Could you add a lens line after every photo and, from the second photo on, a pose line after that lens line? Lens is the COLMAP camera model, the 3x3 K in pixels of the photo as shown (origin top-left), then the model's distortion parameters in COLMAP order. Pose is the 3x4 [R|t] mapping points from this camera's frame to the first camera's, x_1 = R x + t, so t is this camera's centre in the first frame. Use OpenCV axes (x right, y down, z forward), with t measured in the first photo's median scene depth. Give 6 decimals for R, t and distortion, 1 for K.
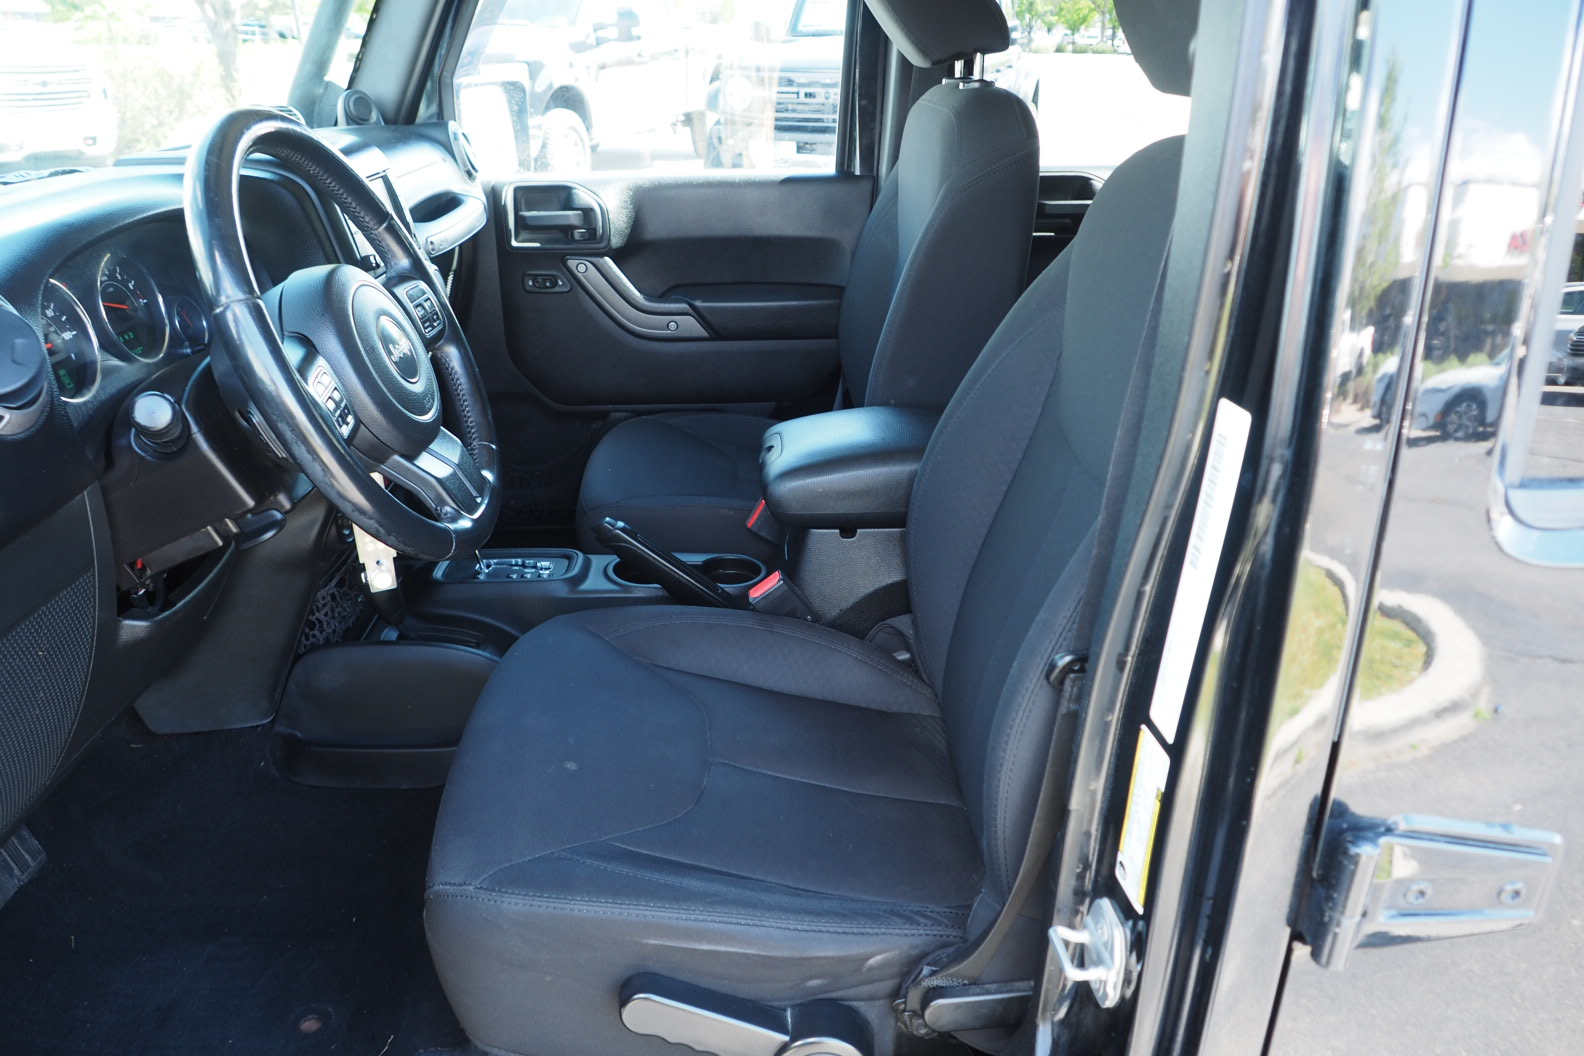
lens RADIAL K [[1091.3, 0, 776.7], [0, 1091.3, 530.6], [0, 0, 1]] dist [-0.019256, -0.003823]
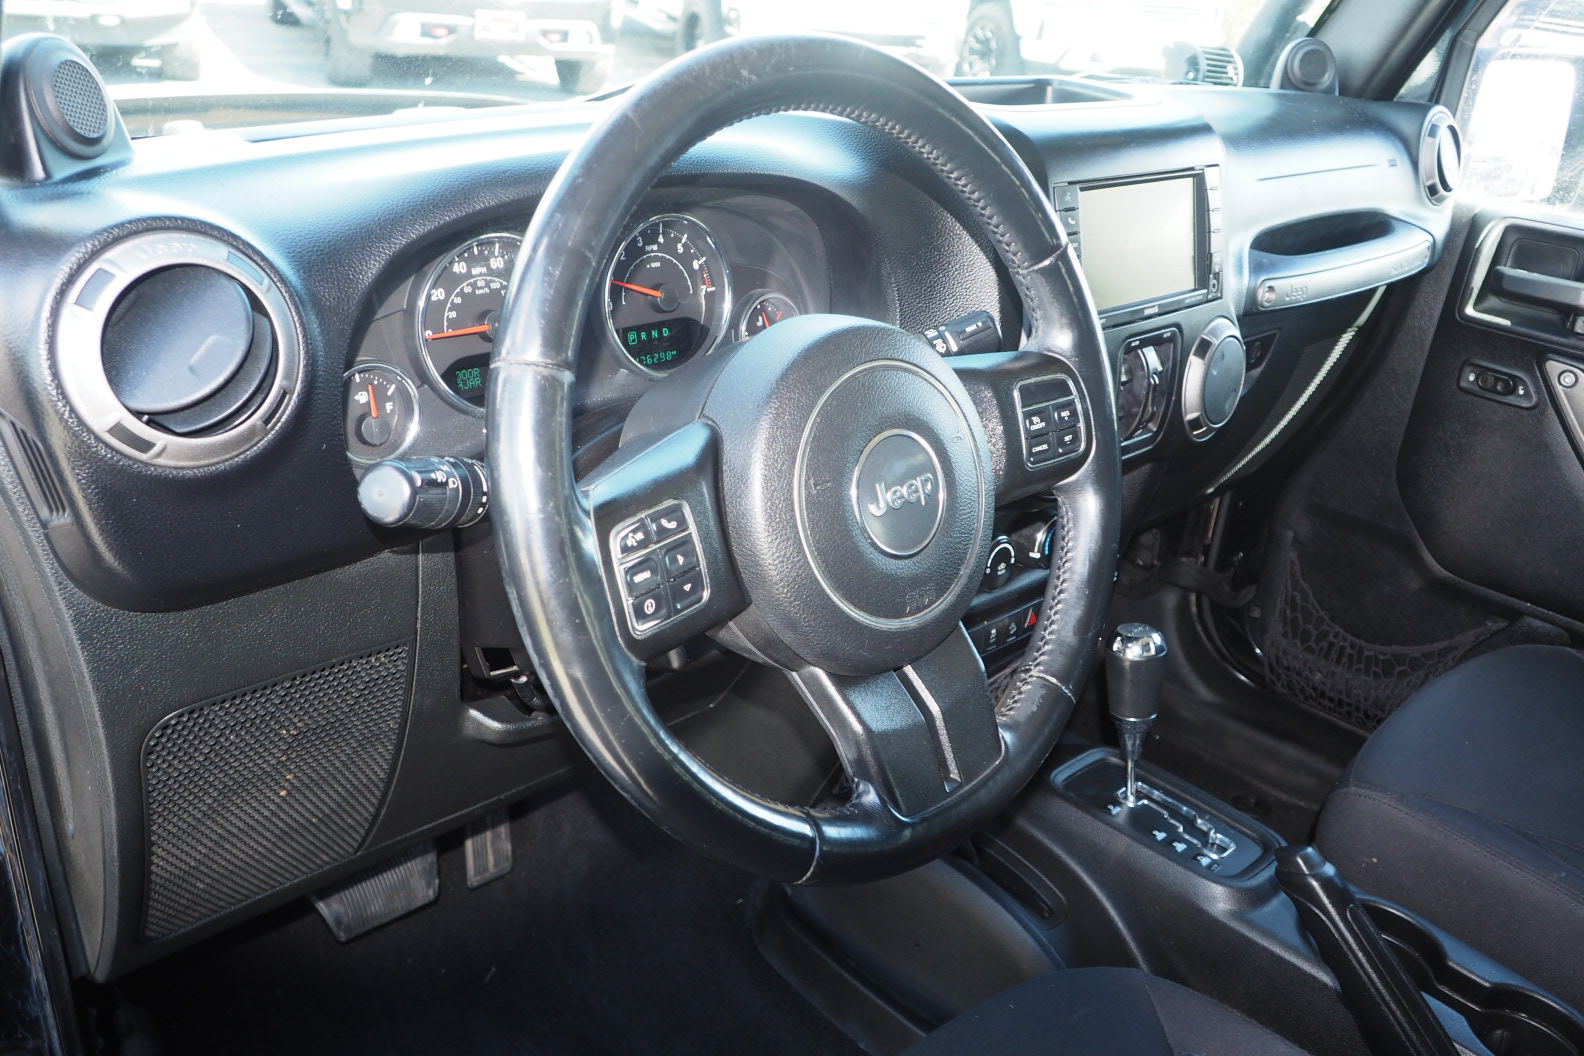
lens RADIAL K [[1320.4, 0, 849.1], [0, 1320.4, 525.1], [0, 0, 1]] dist [-0.001290, -0.007546]
pose [[0.690045, 0.360156, -0.627794, 0.030827], [-0.375656, 0.919637, 0.114677, -0.106246], [0.618644, 0.156702, 0.769885, 0.224886]]
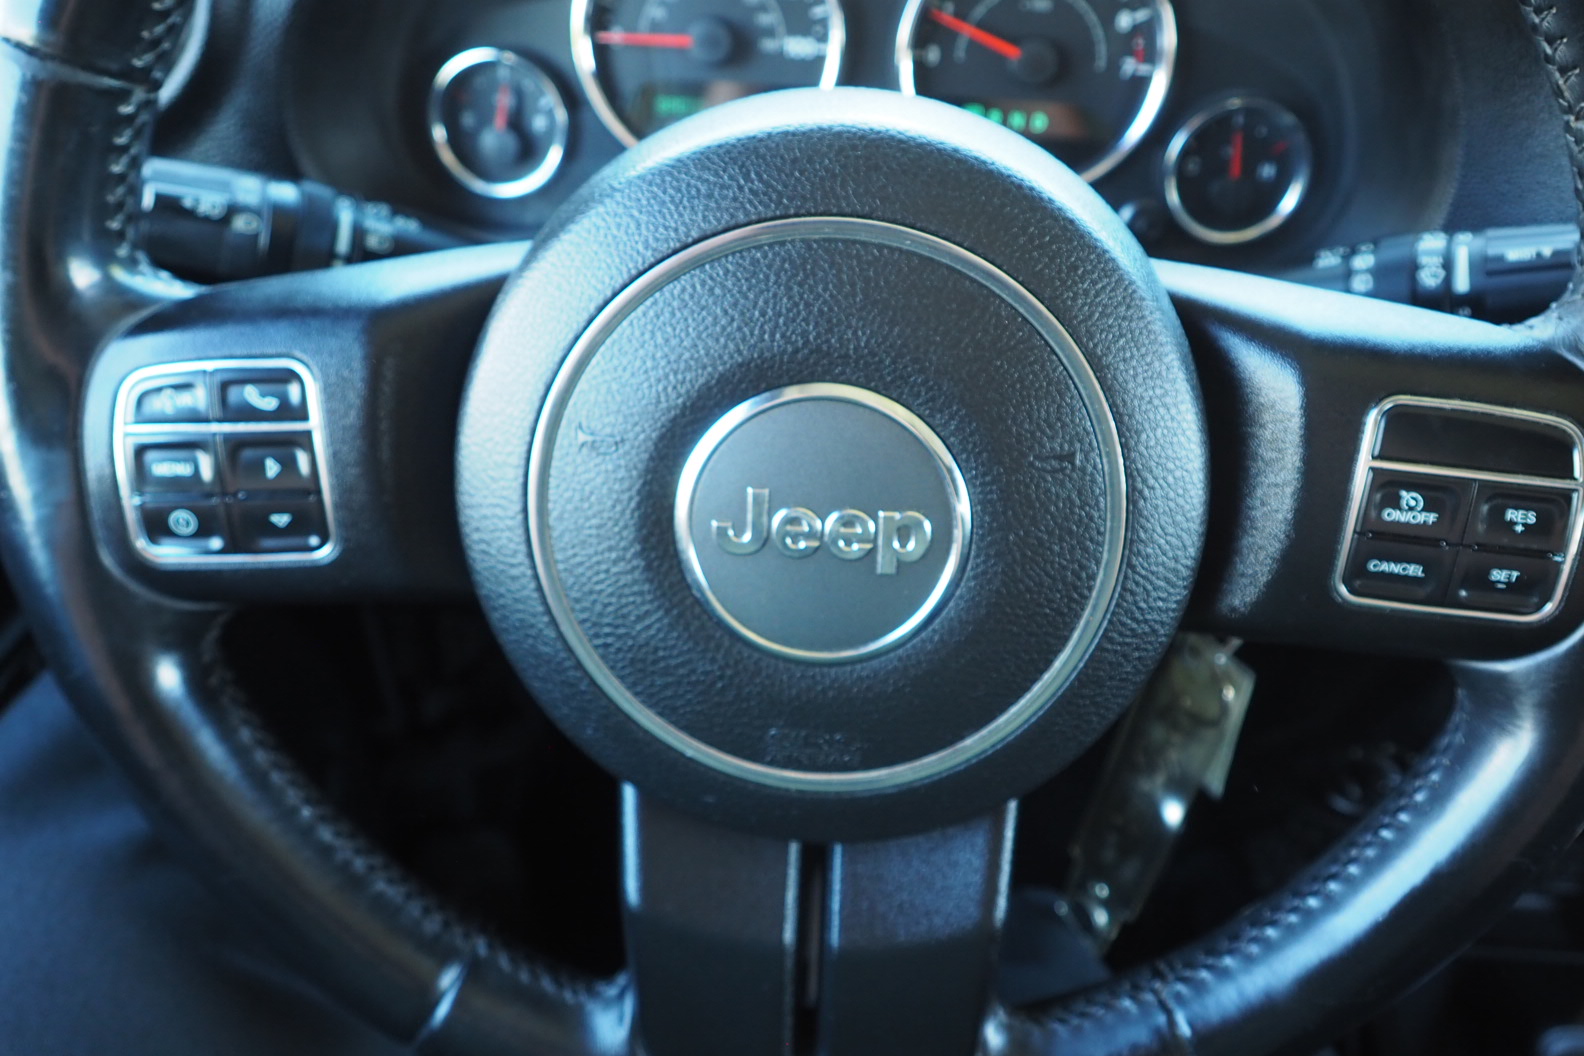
lens RADIAL K [[1145.8, 0, 785.6], [0, 1145.8, 548.4], [0, 0, 1]] dist [-0.006251, -0.003333]
pose [[-0.117488, 0.638522, -0.760583, -0.069816], [-0.426263, 0.659318, 0.619354, -0.154852], [0.896937, 0.396975, 0.194716, 0.453521]]
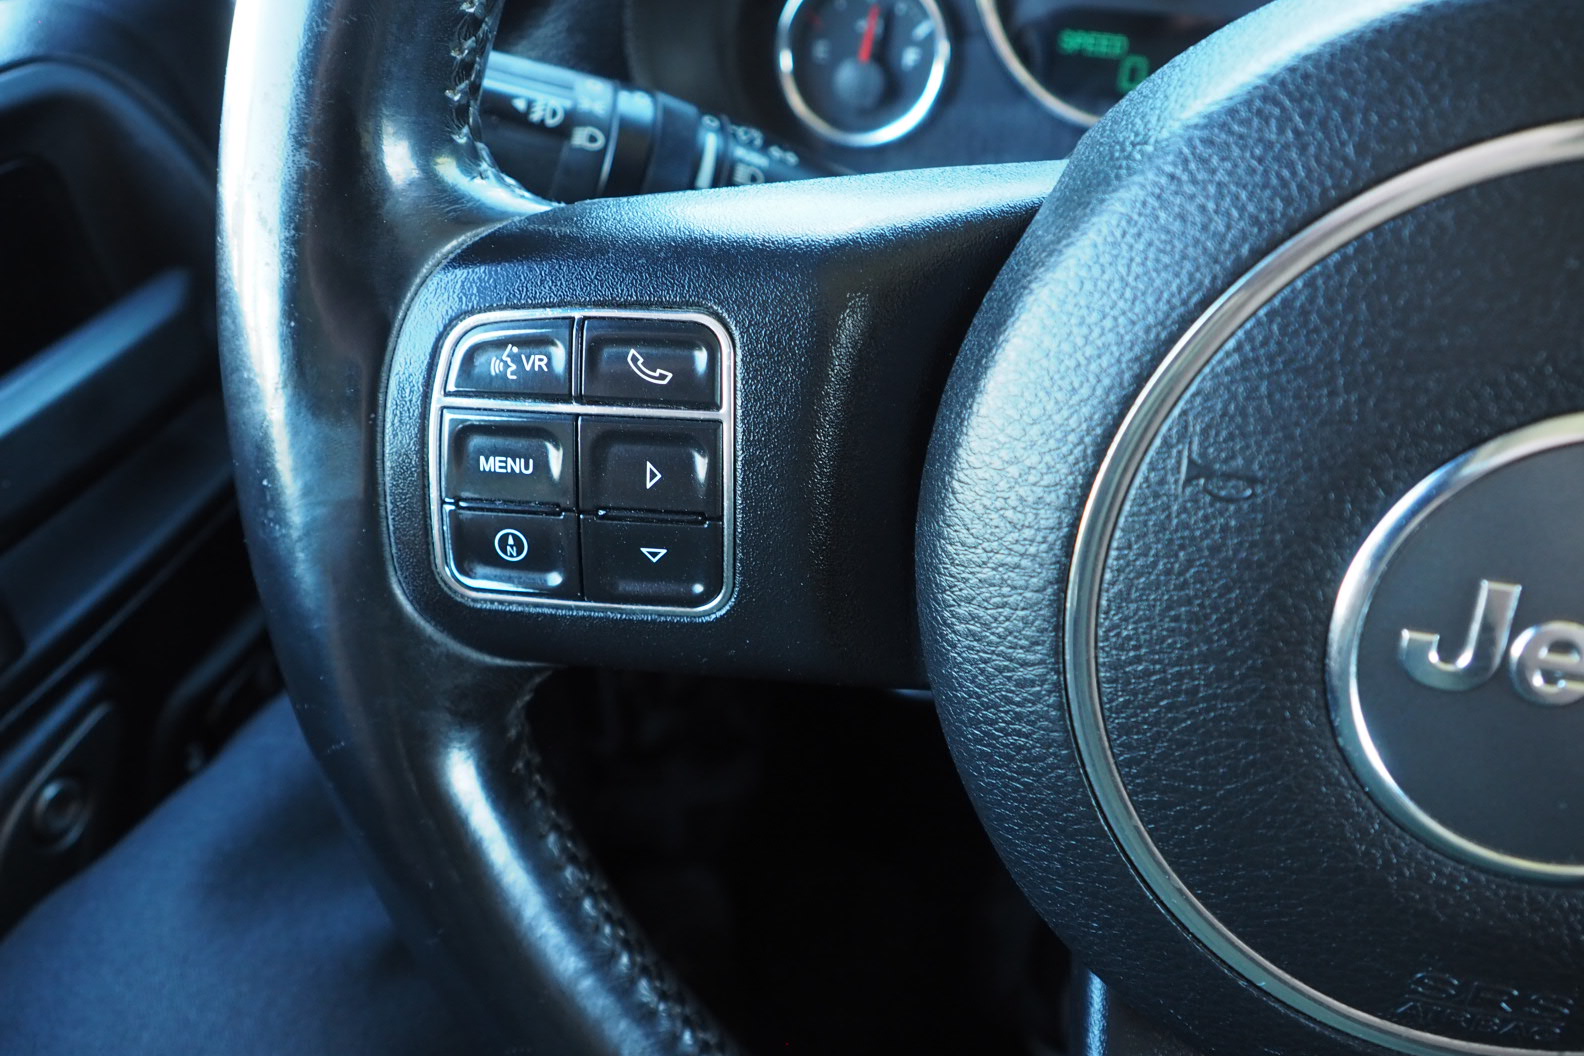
lens RADIAL K [[1124.2, 0, 827.0], [0, 1124.2, 546.6], [0, 0, 1]] dist [-0.012956, -0.005453]
pose [[-0.253965, 0.617137, -0.744744, -0.106116], [-0.413196, 0.626965, 0.660443, -0.111899], [0.874512, 0.475454, 0.095772, 0.428231]]
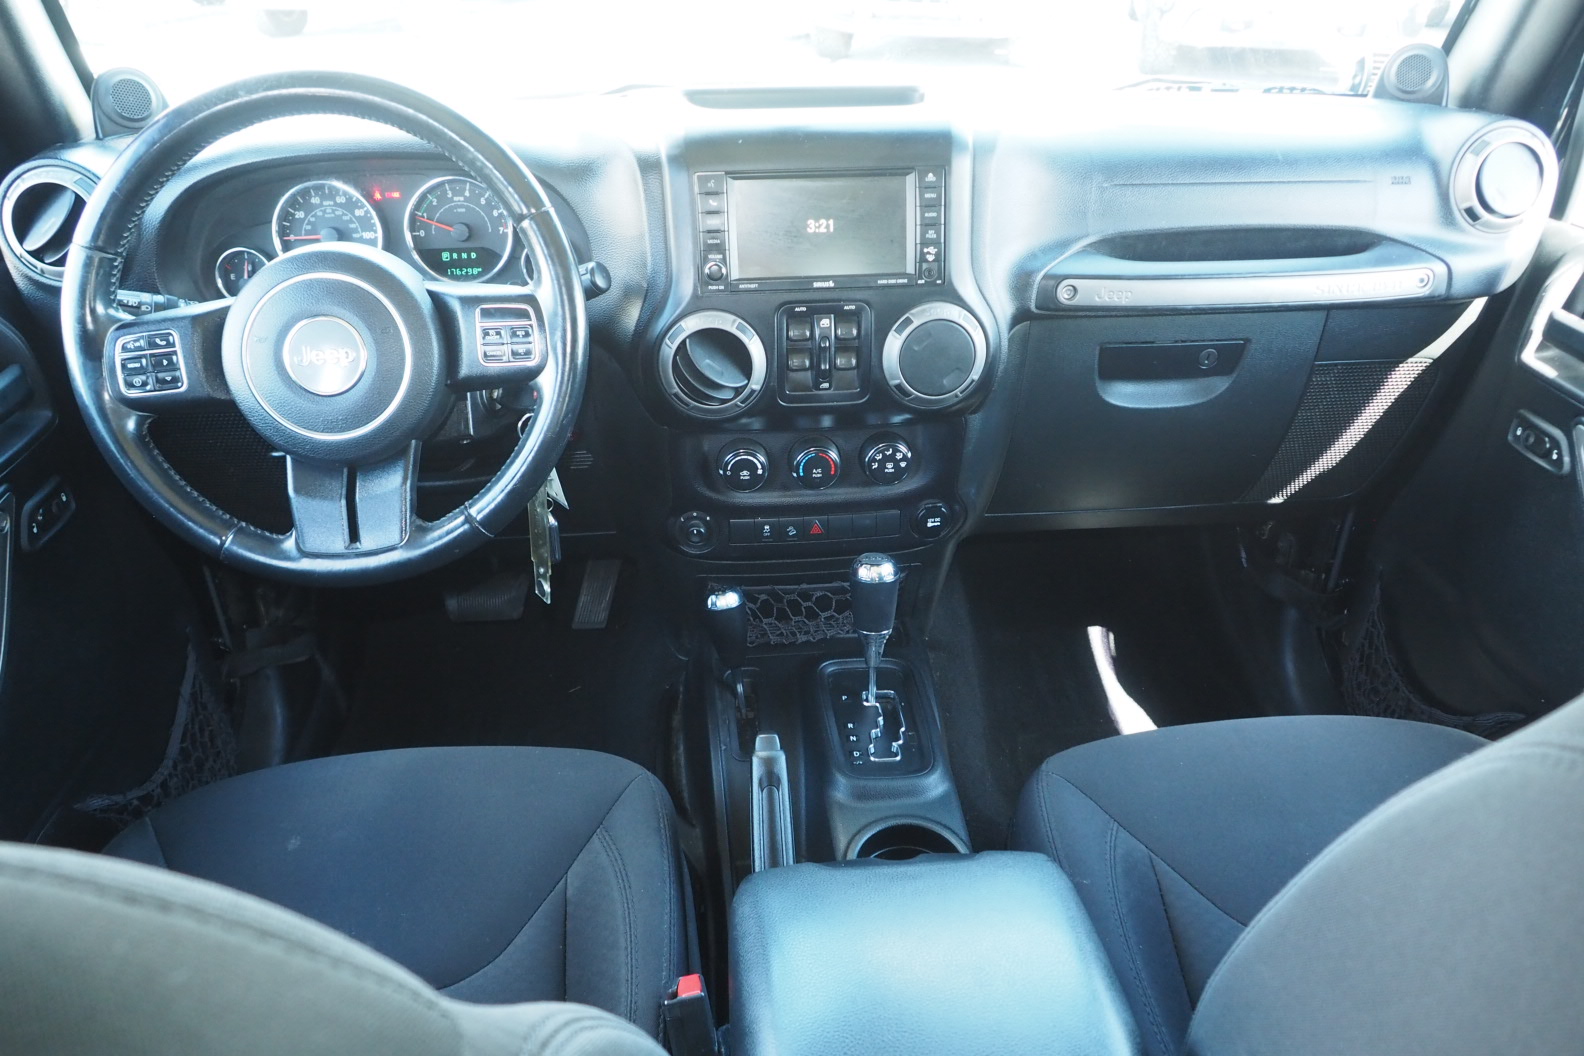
lens RADIAL K [[1111.7, 0, 792.0], [0, 1111.7, 528.0], [0, 0, 1]] dist [-0.013579, 0.001923]
pose [[0.068491, 0.508908, -0.858092, 0.254748], [-0.405521, 0.800052, 0.442119, -0.294167], [0.911516, 0.317693, 0.261169, 0.554291]]
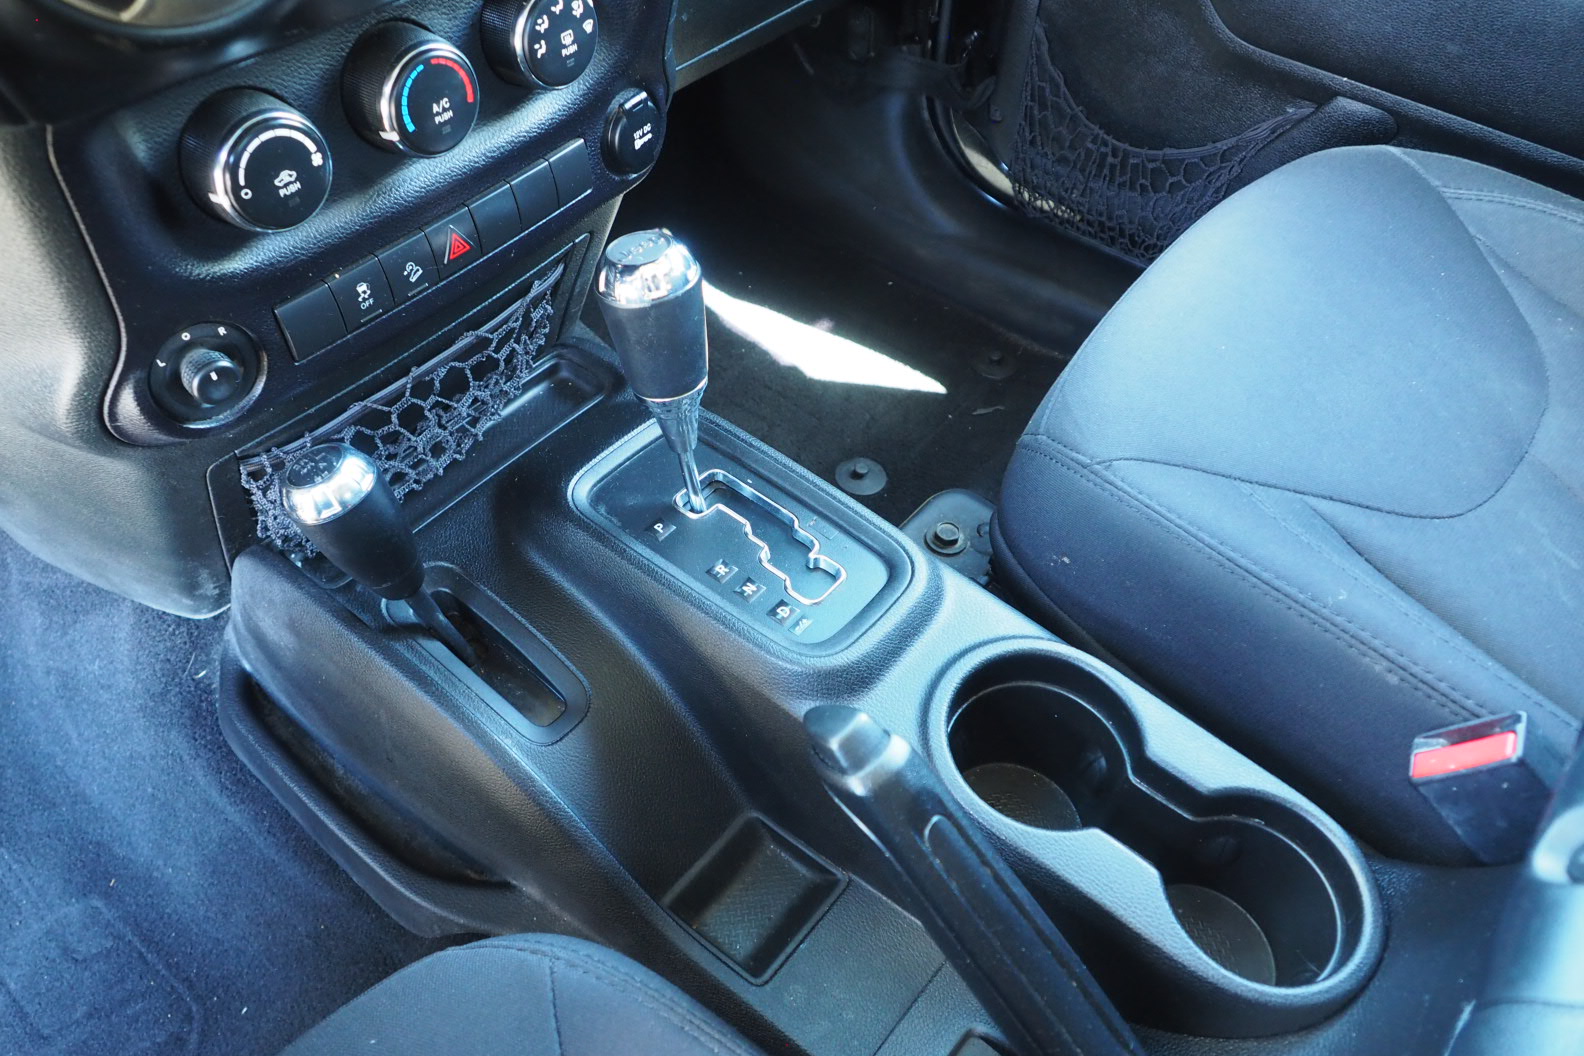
lens RADIAL K [[1124.2, 0, 827.0], [0, 1124.2, 546.6], [0, 0, 1]] dist [-0.012956, -0.005453]
pose [[0.763294, 0.515580, -0.389307, -0.047521], [-0.294288, 0.813922, 0.500925, -0.136436], [0.575132, -0.267784, 0.772991, 0.543786]]
